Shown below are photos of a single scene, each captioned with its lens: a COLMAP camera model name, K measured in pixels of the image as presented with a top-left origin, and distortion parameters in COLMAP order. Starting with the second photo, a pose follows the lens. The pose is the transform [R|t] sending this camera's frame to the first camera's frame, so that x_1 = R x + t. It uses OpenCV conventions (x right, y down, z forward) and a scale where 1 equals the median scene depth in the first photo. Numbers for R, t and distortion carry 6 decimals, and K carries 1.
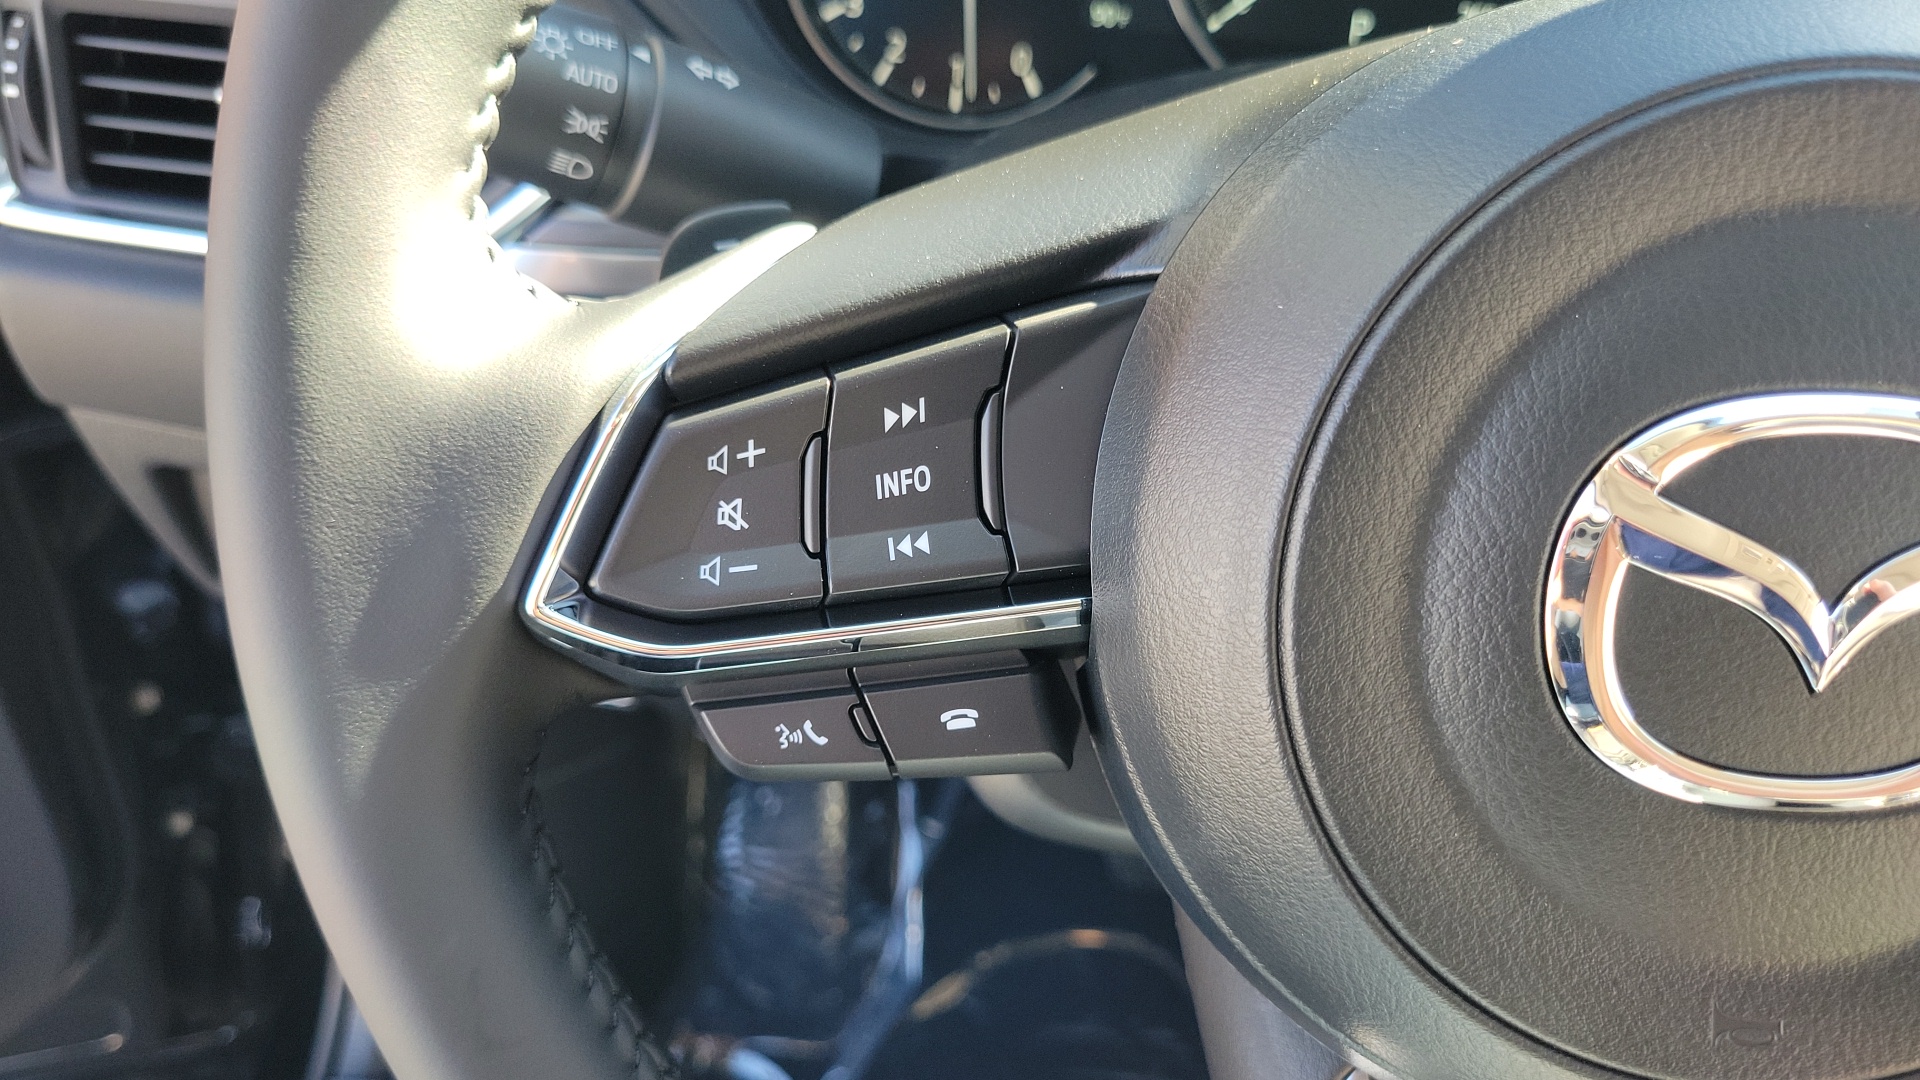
lens RADIAL K [[1517.9, 0, 936.8], [0, 1517.9, 541.9], [0, 0, 1]] dist [-0.000198, -0.009850]
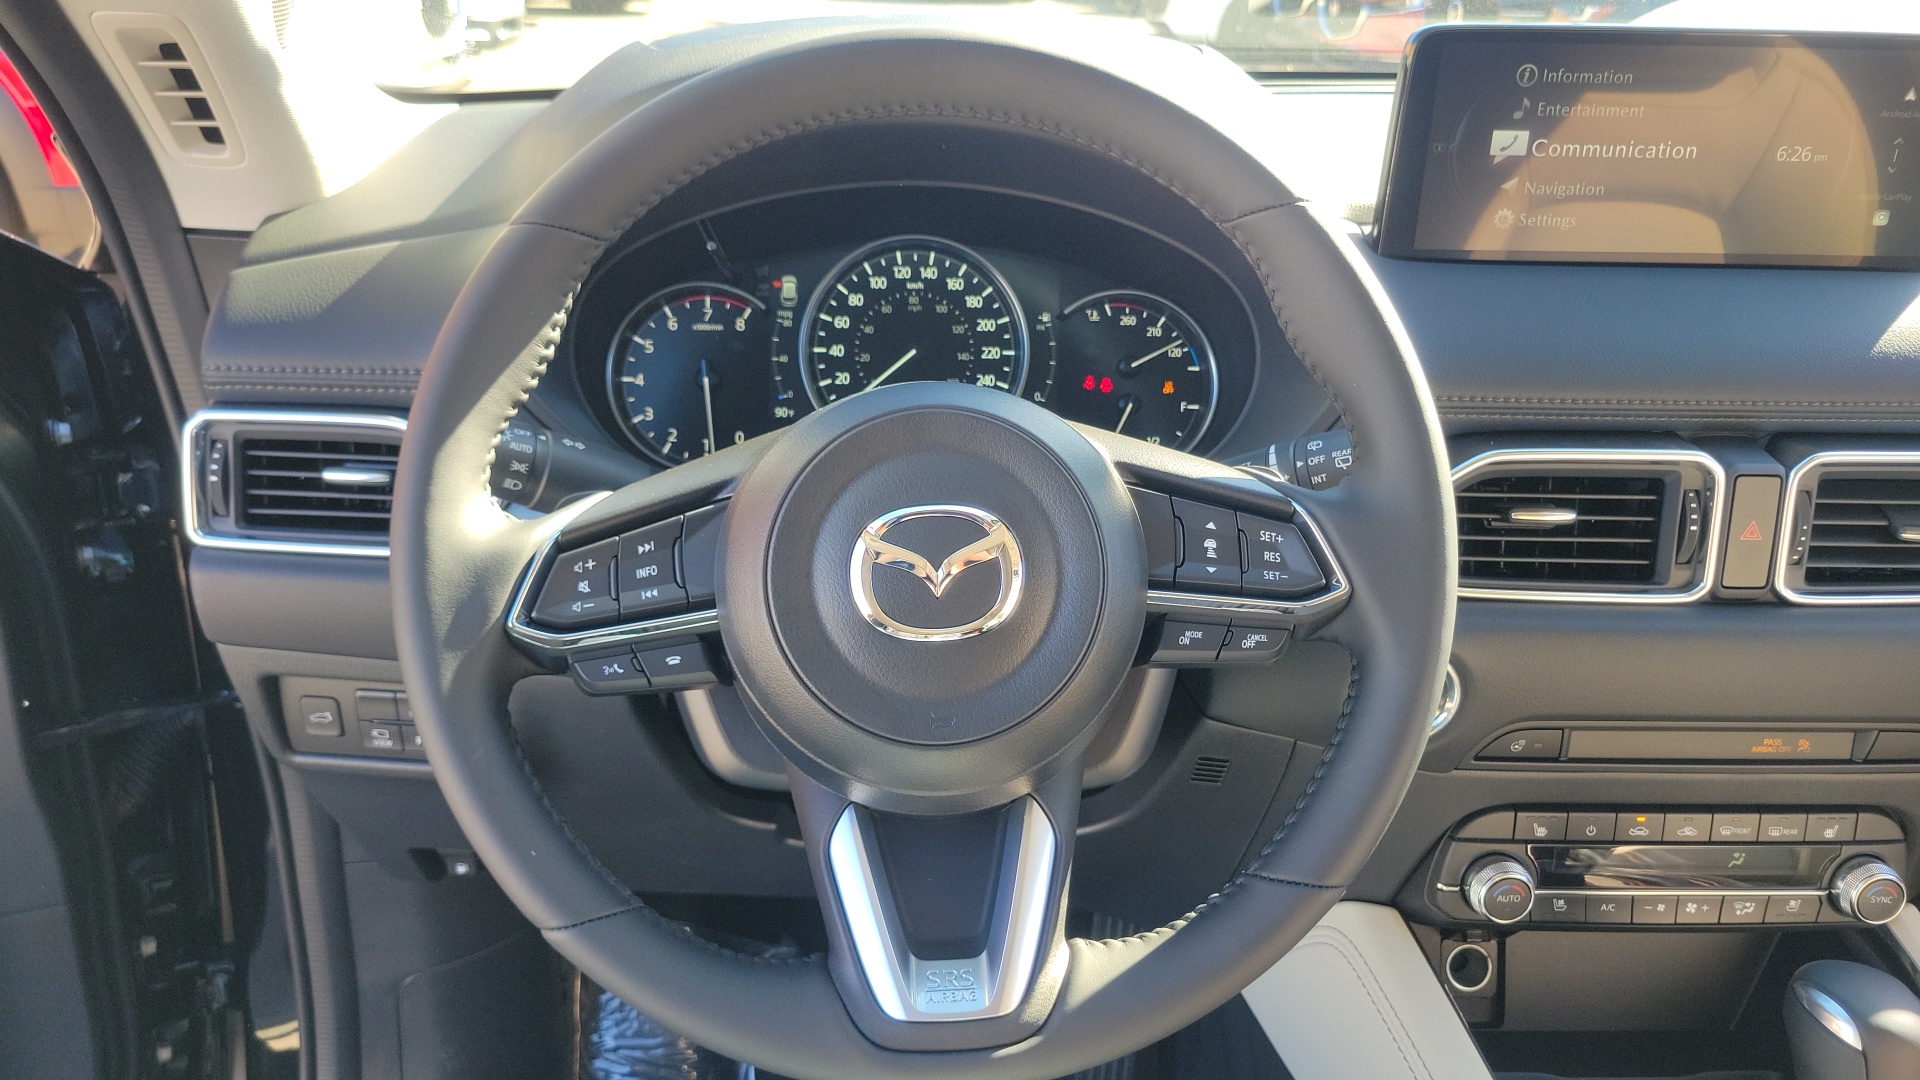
lens RADIAL K [[1457.6, 0, 939.4], [0, 1457.6, 535.4], [0, 0, 1]] dist [0.017776, -0.000440]
pose [[0.992765, -0.065832, 0.100418, 0.244896], [0.089357, 0.963686, -0.251645, 0.613477], [-0.080205, 0.258798, 0.962596, -1.620629]]
